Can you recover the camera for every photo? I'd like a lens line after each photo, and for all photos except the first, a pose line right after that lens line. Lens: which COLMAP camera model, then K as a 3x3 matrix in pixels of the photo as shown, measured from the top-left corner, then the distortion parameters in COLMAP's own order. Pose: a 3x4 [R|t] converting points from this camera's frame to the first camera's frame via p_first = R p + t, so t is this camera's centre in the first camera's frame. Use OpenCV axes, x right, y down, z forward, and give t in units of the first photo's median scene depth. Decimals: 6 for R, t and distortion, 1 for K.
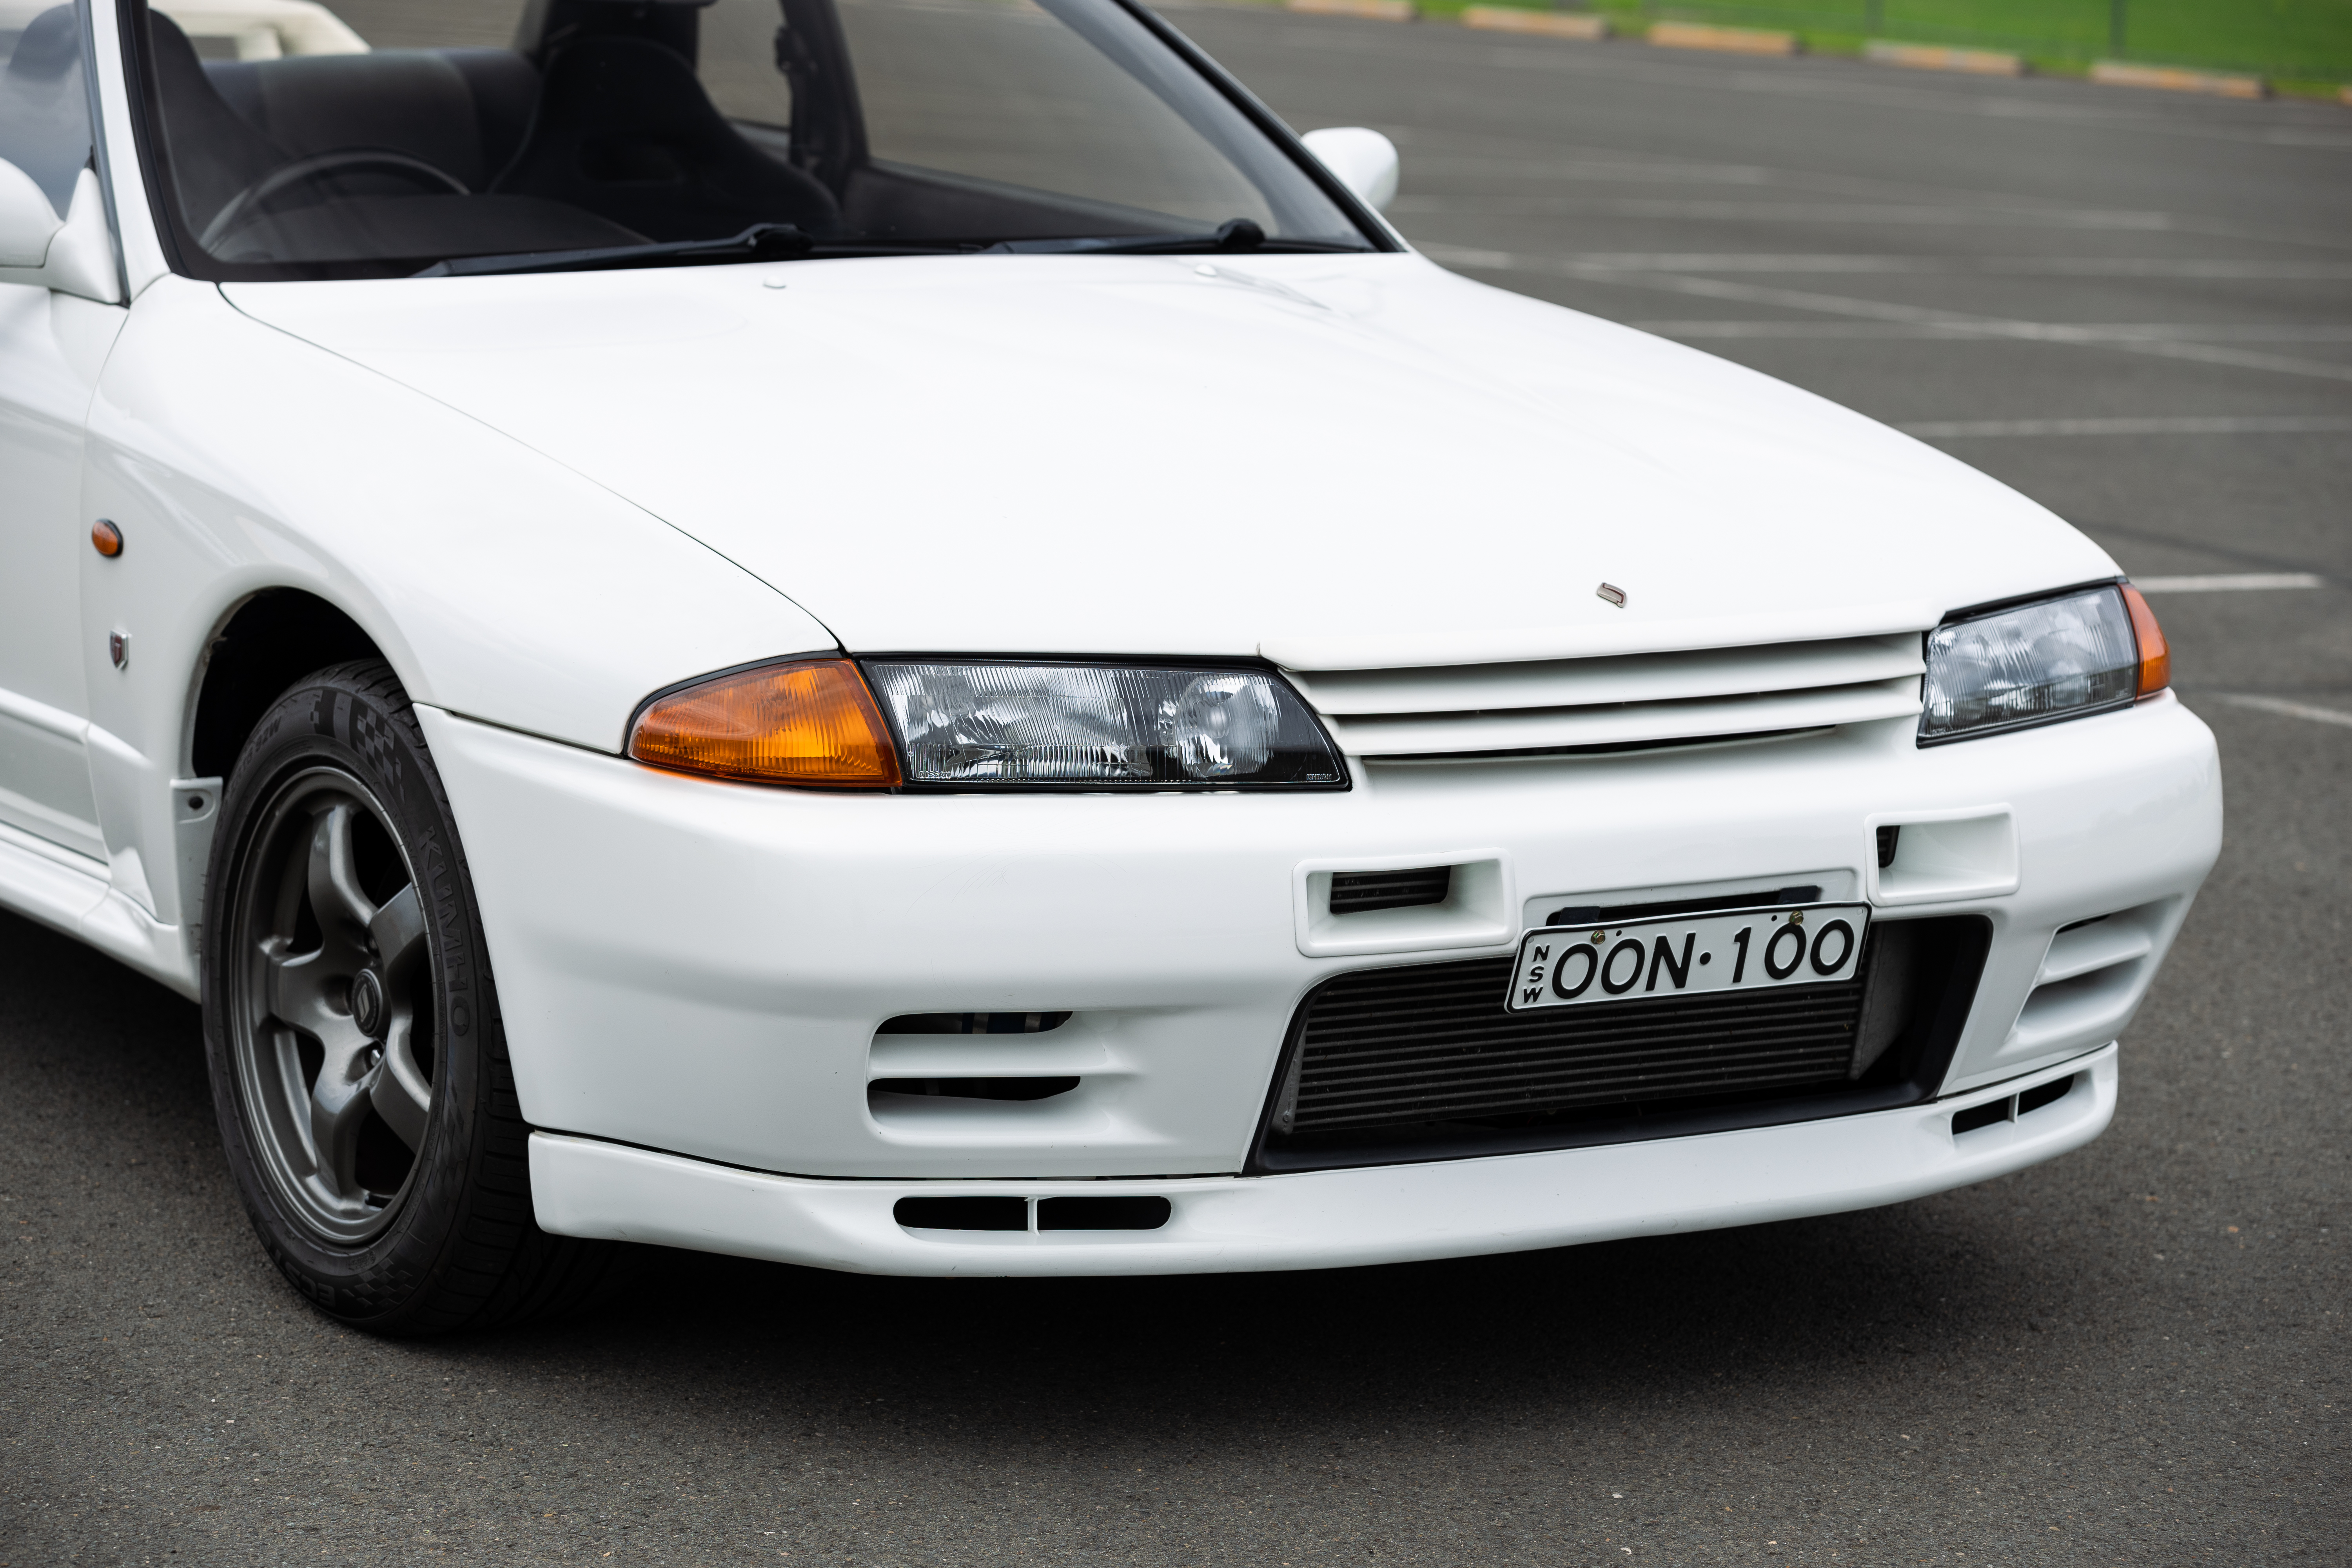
lens RADIAL K [[6443.1, 0, 1176.0], [0, 6443.1, 784.0], [0, 0, 1]] dist [0.003587, 0.152350]
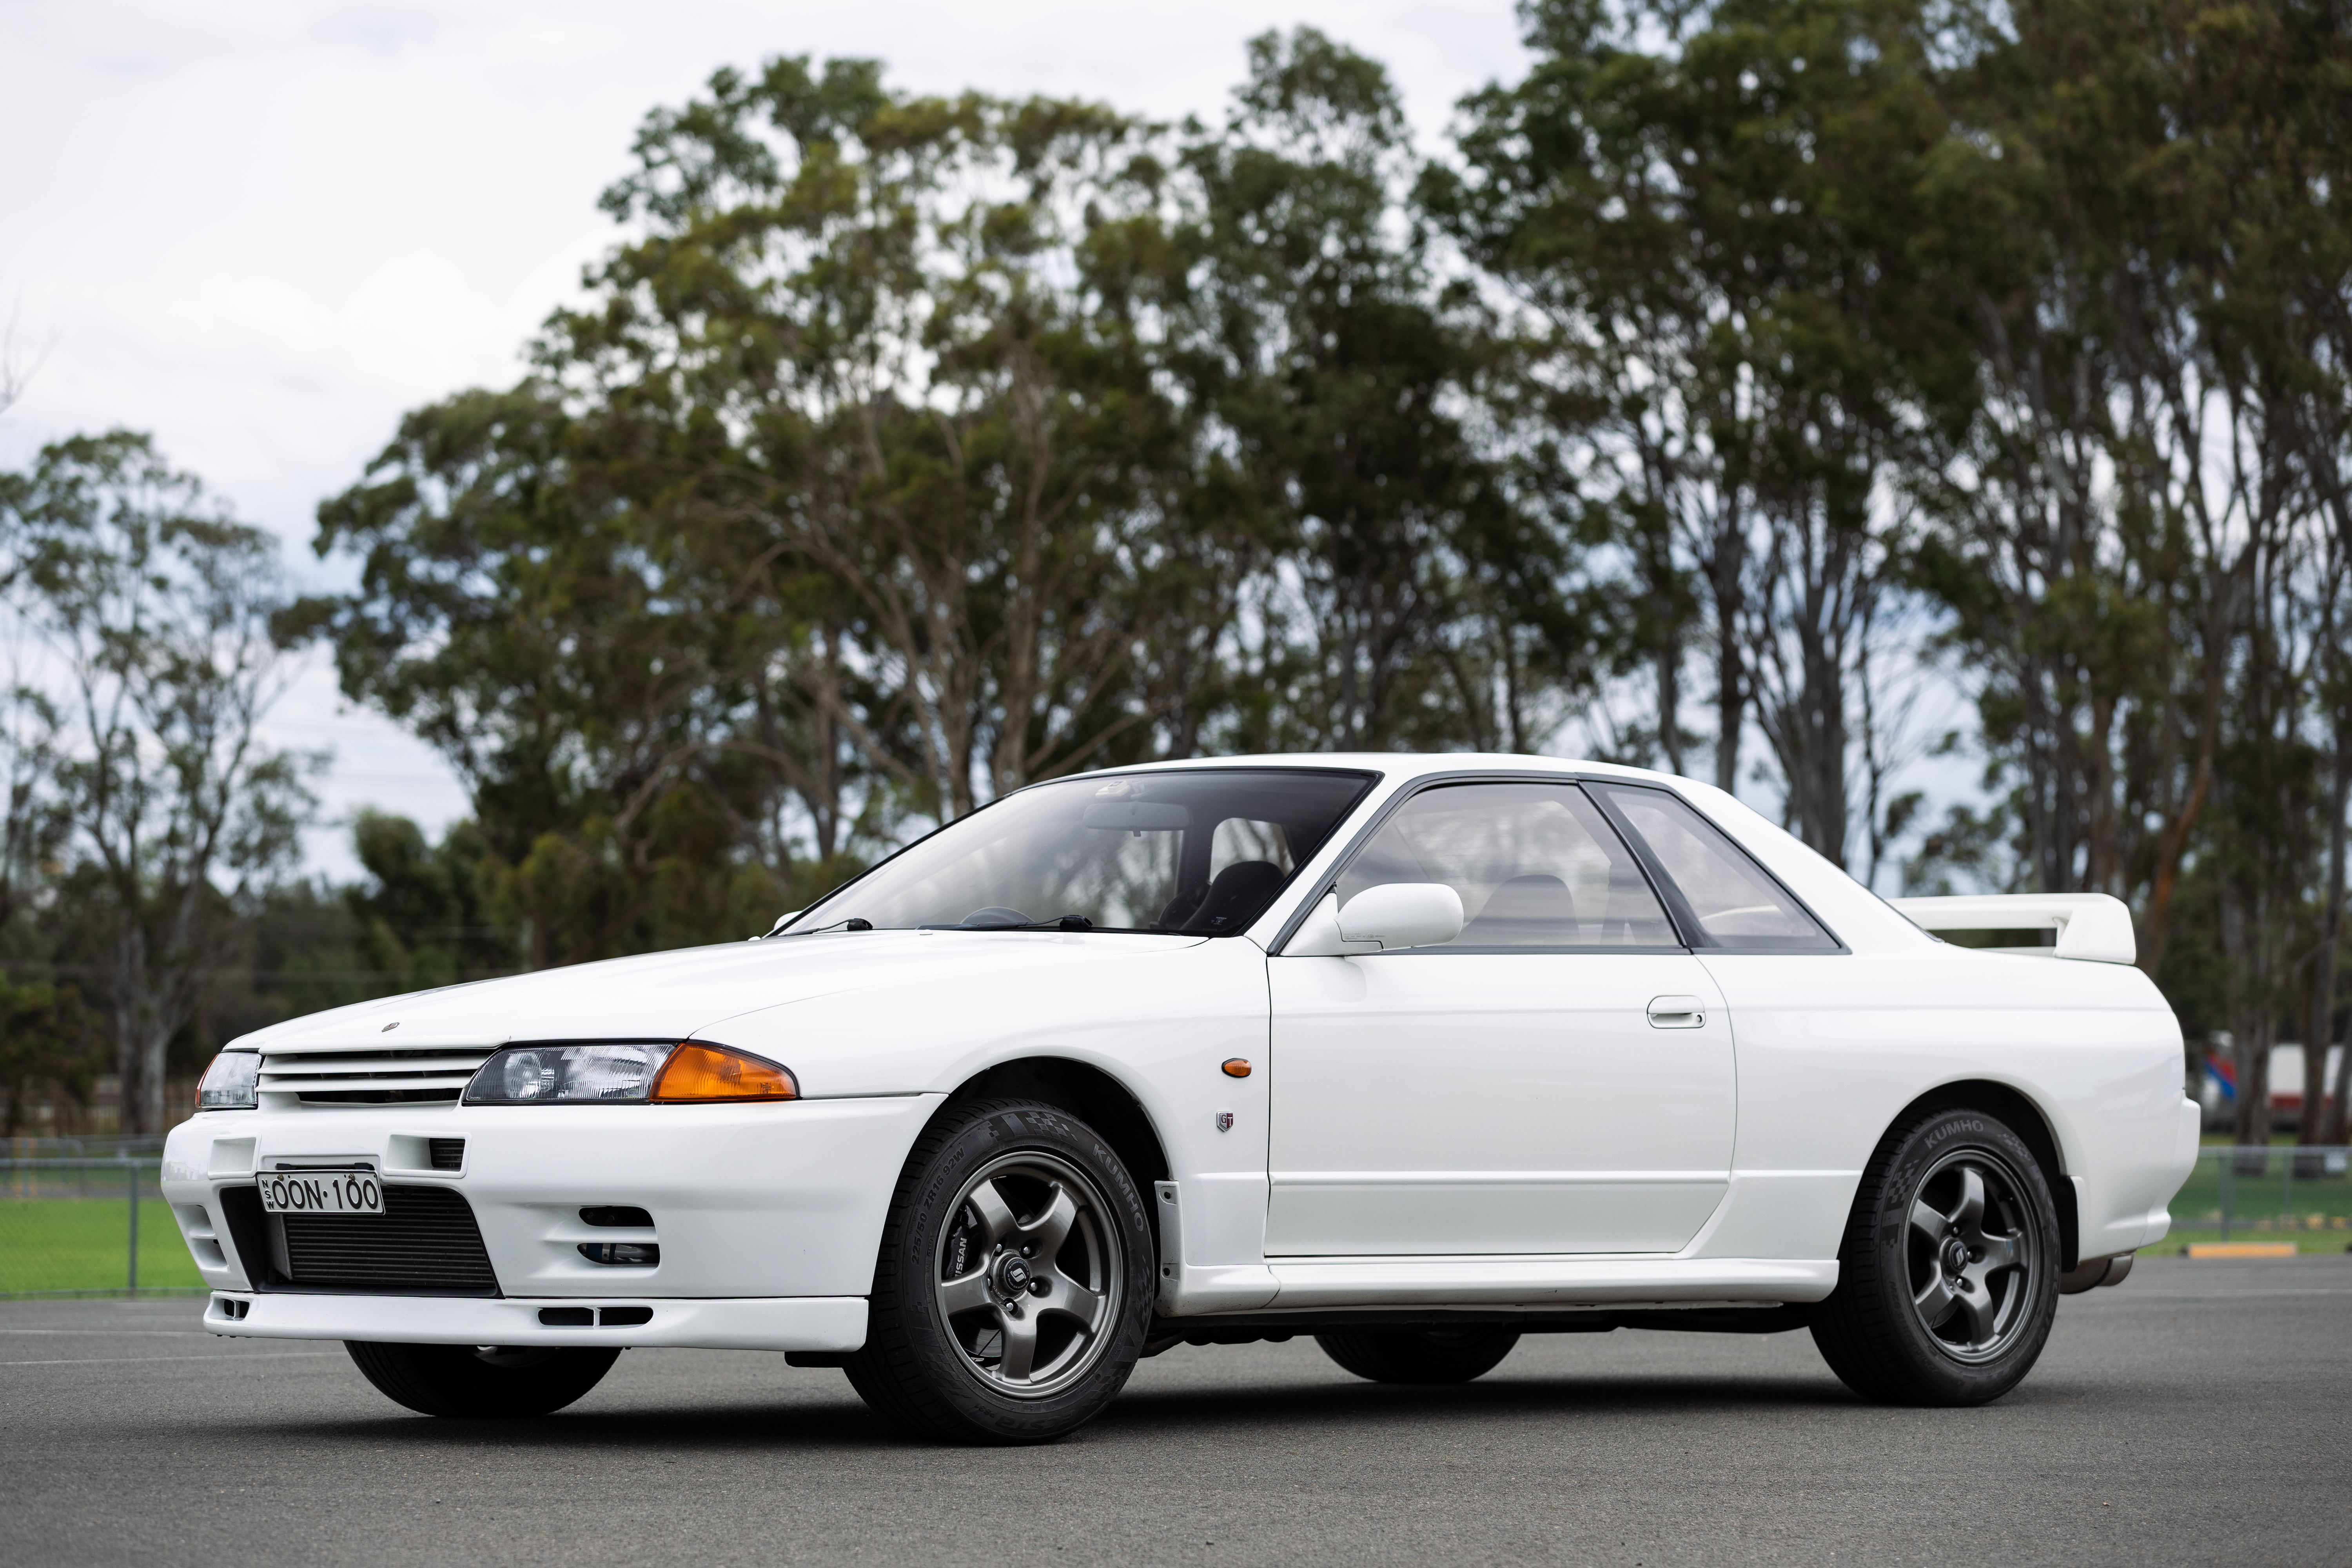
lens RADIAL K [[6697.9, 0, 1260.4], [0, 6697.9, 732.7], [0, 0, 1]] dist [0.101455, -0.499340]
pose [[0.216699, -0.090228, -0.972060, 2.236229], [-0.148385, 0.981106, -0.124147, 0.103942], [0.964896, 0.171141, 0.199216, 0.832851]]
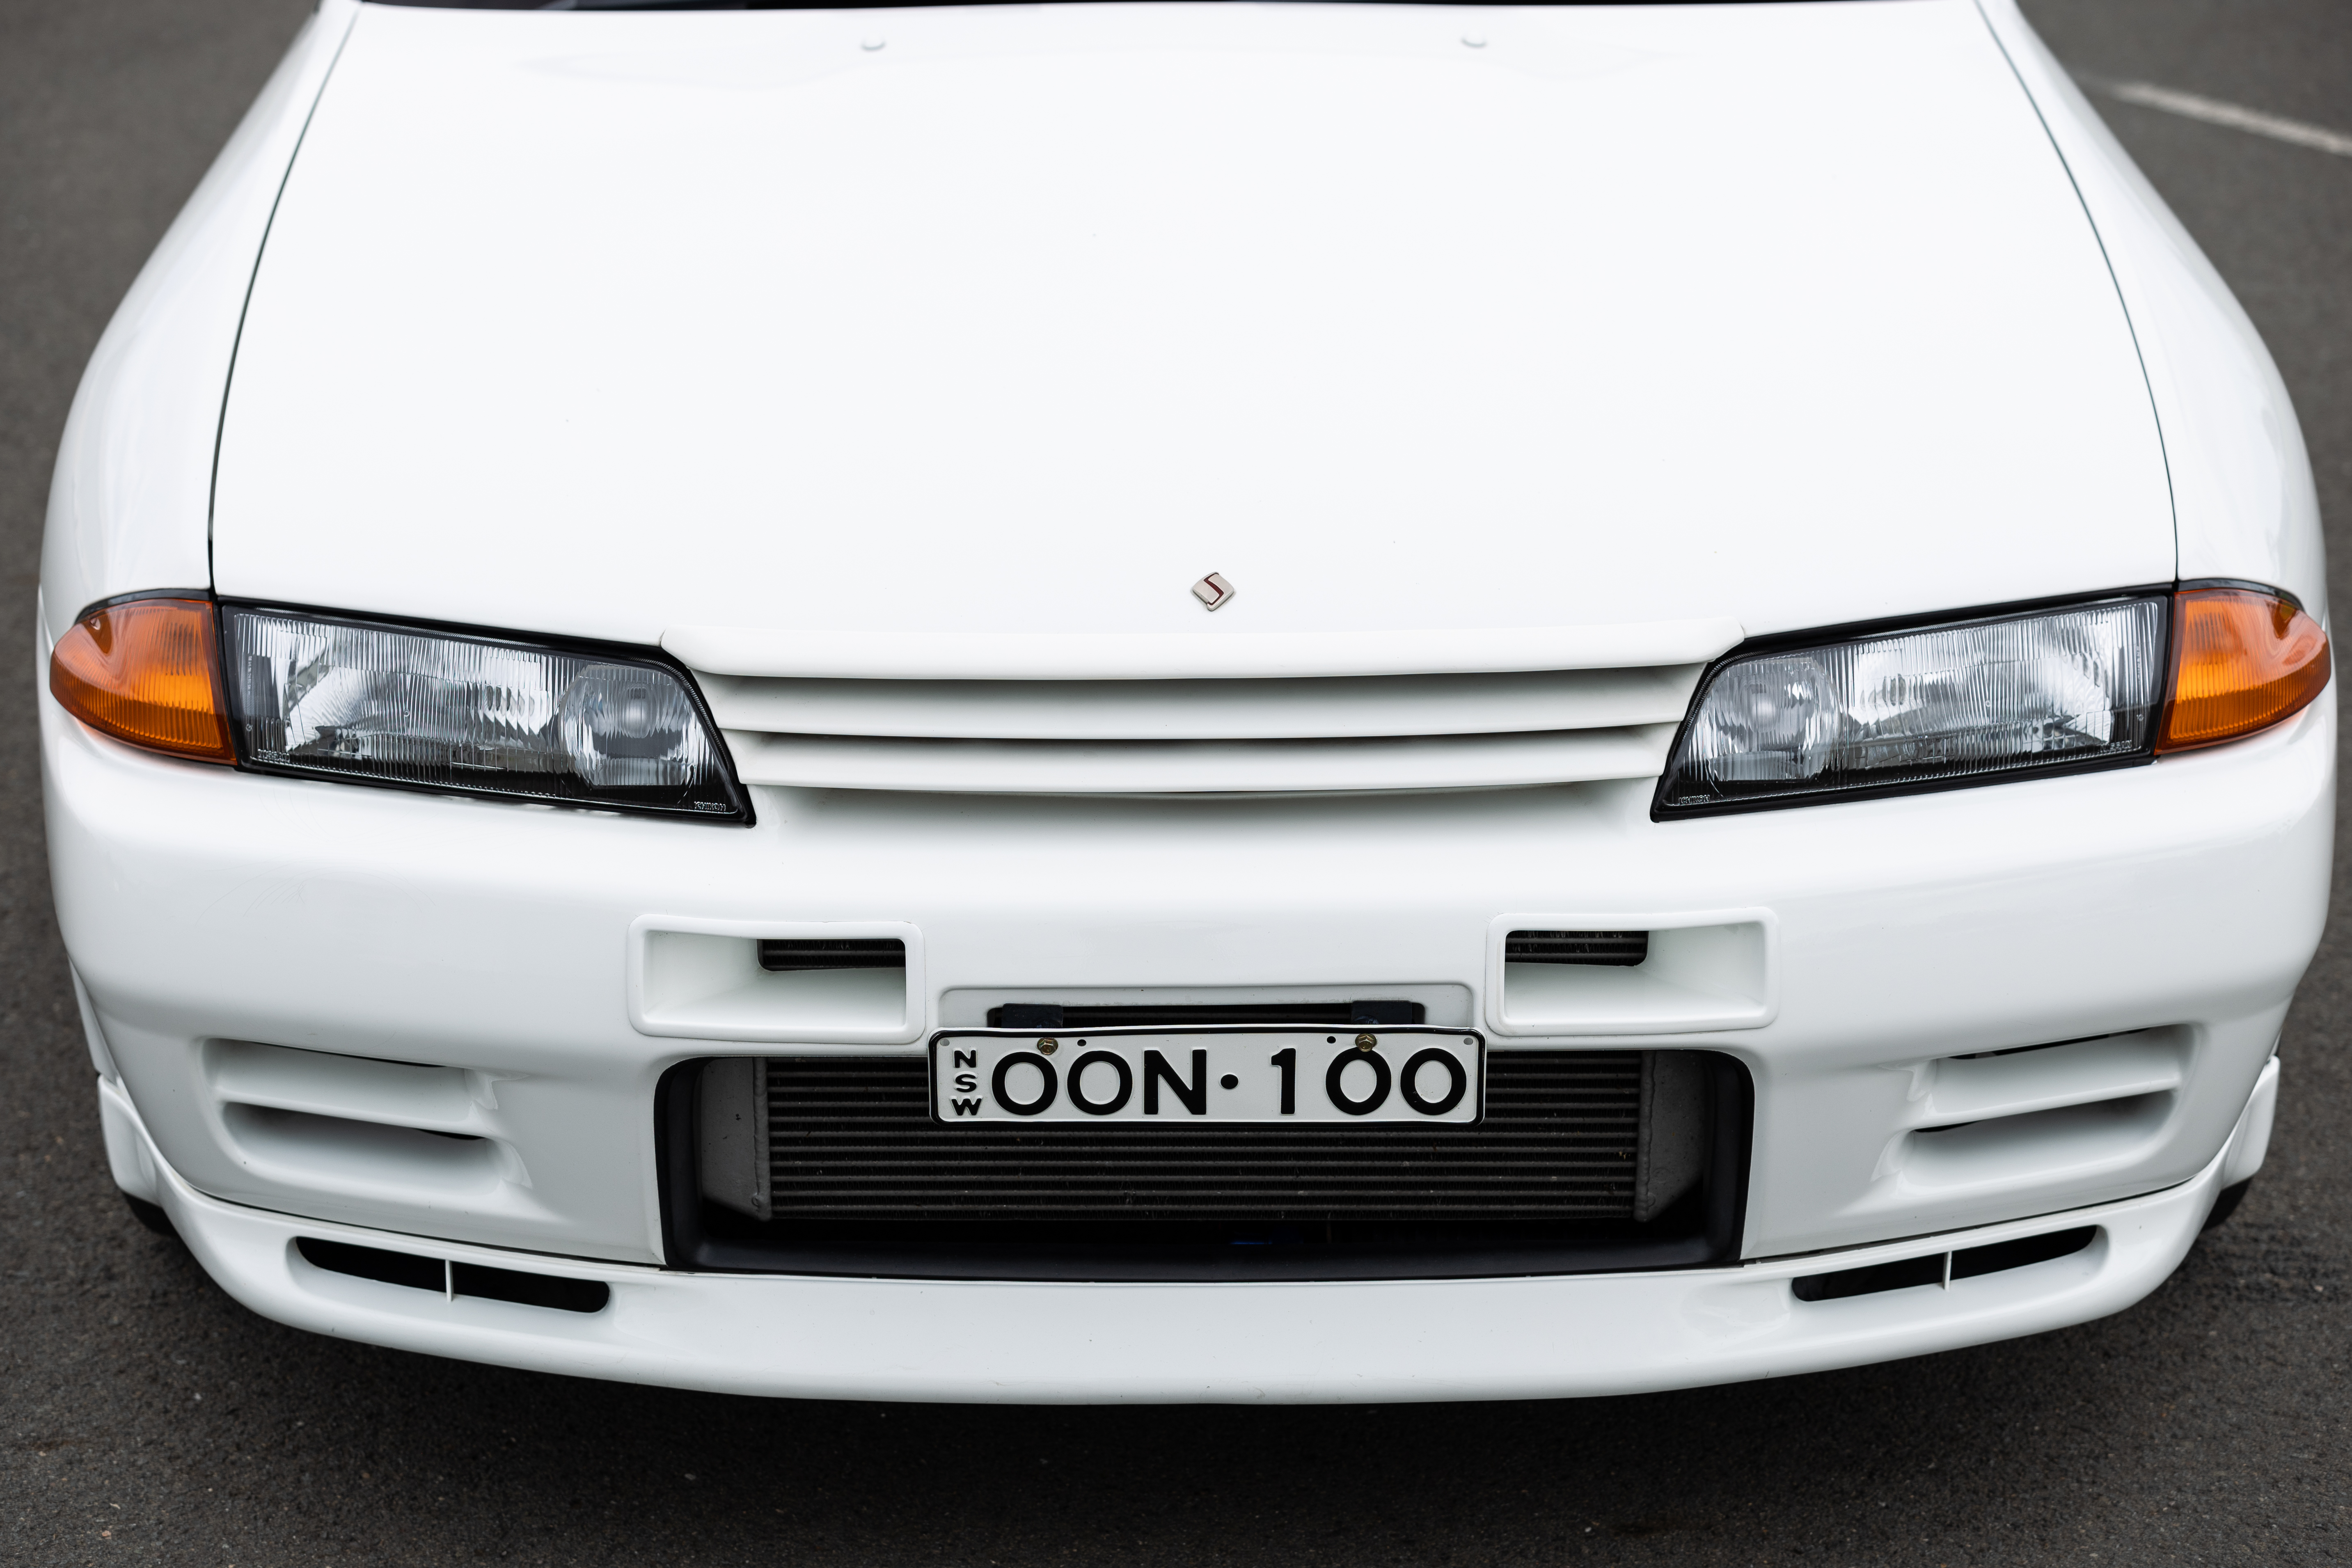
lens RADIAL K [[6123.5, 0, 1176.0], [0, 6123.5, 784.0], [0, 0, 1]] dist [-0.081621, -0.343120]
pose [[0.859126, 0.122831, -0.496806, 0.434760], [-0.057662, 0.987821, 0.144516, -0.113191], [0.508506, -0.095511, 0.855745, 0.371796]]
